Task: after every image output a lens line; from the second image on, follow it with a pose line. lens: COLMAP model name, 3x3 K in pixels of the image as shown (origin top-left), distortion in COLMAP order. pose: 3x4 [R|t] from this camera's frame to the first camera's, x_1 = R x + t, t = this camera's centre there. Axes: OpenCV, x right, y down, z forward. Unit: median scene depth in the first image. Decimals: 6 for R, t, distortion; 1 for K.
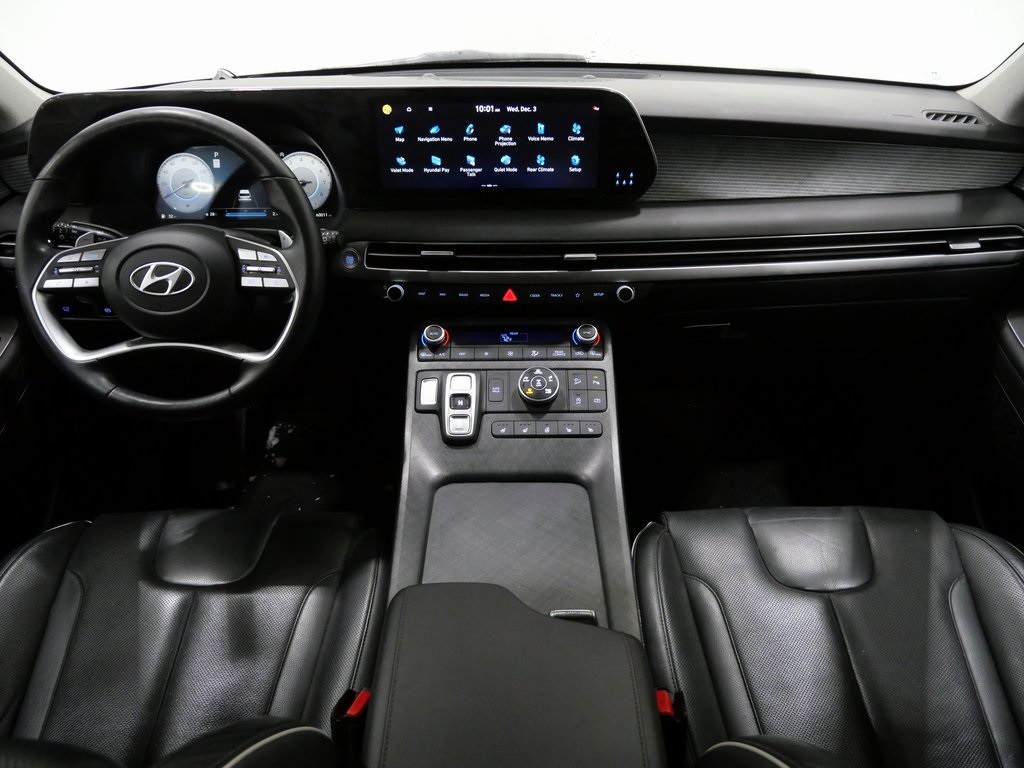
lens RADIAL K [[750.5, 0, 508.9], [0, 750.5, 385.7], [0, 0, 1]] dist [-0.052575, 0.023425]
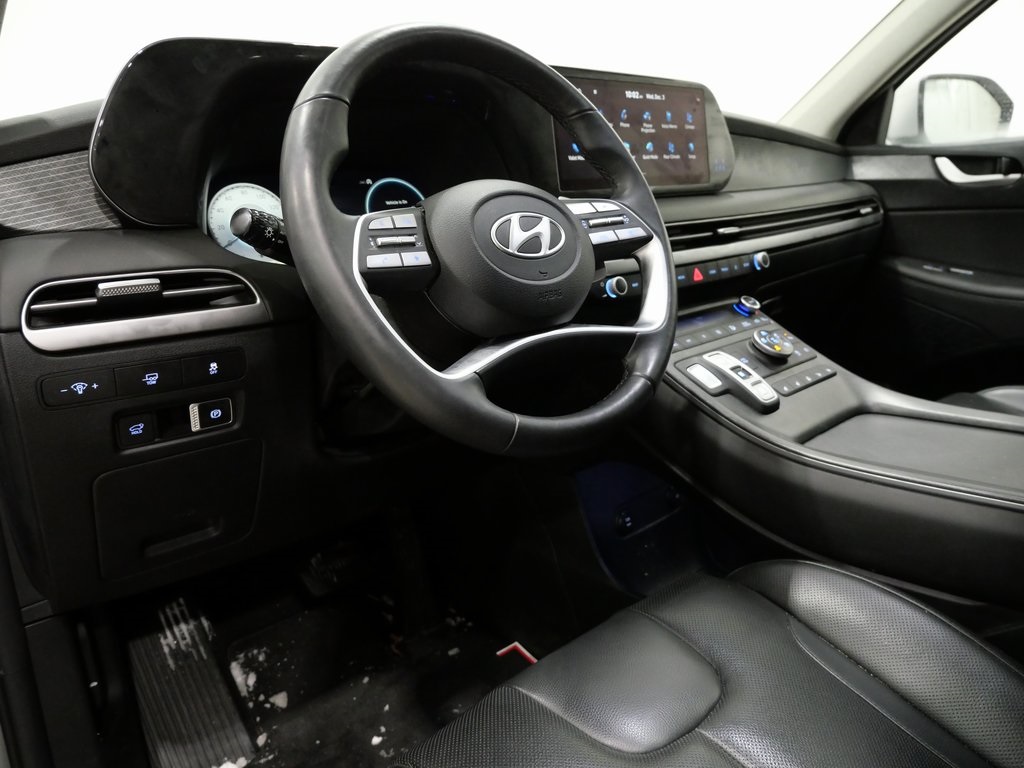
lens RADIAL K [[750.5, 0, 515.7], [0, 750.5, 382.8], [0, 0, 1]] dist [-0.052575, 0.023425]
pose [[0.735598, -0.198548, 0.647669, -0.844171], [0.401014, 0.898192, -0.180109, 0.084844], [-0.545970, 0.392212, 0.740329, 0.496460]]
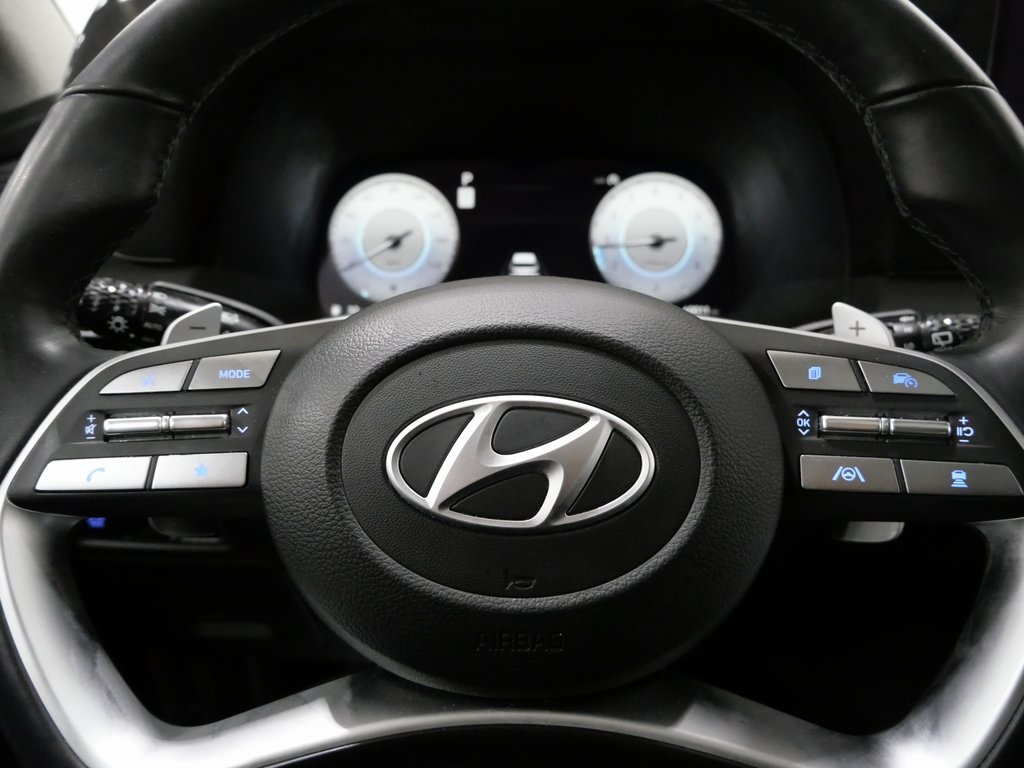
lens RADIAL K [[750.5, 0, 511.9], [0, 750.5, 389.9], [0, 0, 1]] dist [-0.052575, 0.023425]
pose [[0.999907, -0.000308, -0.013631, -0.416523], [-0.002597, 0.977143, -0.212565, -0.101804], [0.013384, 0.212581, 0.977052, 0.670733]]
